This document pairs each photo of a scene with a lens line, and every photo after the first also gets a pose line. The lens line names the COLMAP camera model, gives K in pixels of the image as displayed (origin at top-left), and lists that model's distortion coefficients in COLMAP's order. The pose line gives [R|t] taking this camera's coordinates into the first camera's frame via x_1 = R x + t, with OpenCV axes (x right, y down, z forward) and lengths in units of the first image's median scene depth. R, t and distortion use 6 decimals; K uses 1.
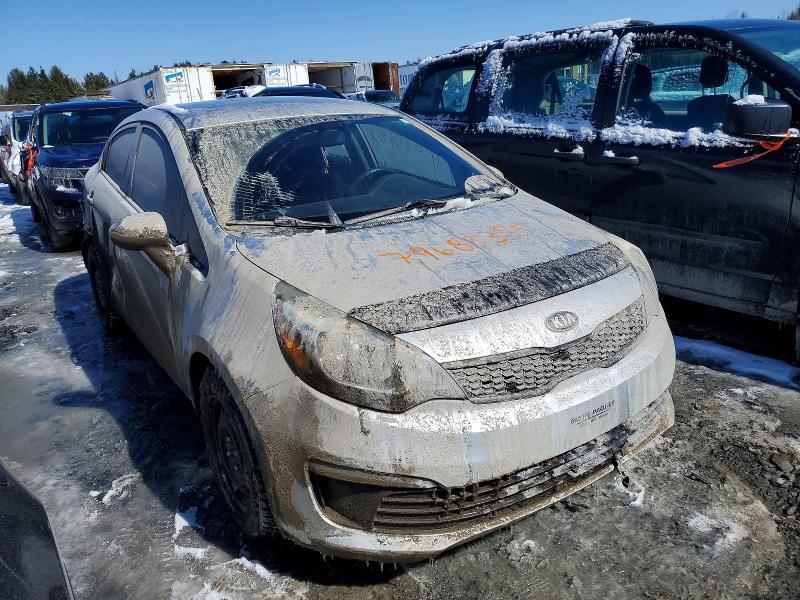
lens RADIAL K [[623.3, 0, 397.9], [0, 623.3, 298.9], [0, 0, 1]] dist [0.023372, 0.004169]
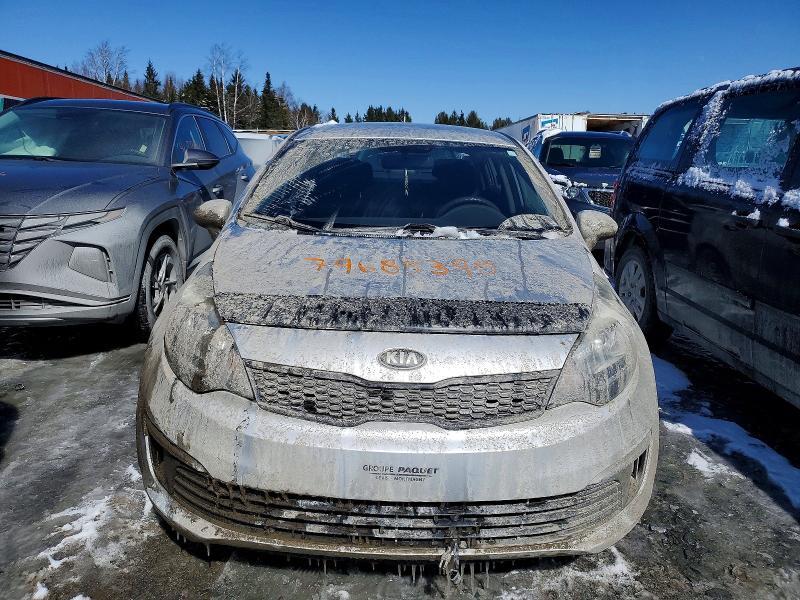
lens RADIAL K [[623.3, 0, 398.3], [0, 623.3, 299.1], [0, 0, 1]] dist [0.023372, 0.004169]
pose [[0.821899, 0.210382, -0.529360, 0.562548], [-0.248515, 0.968628, -0.000892, -0.036135], [0.512565, 0.132287, 0.848397, 0.180441]]
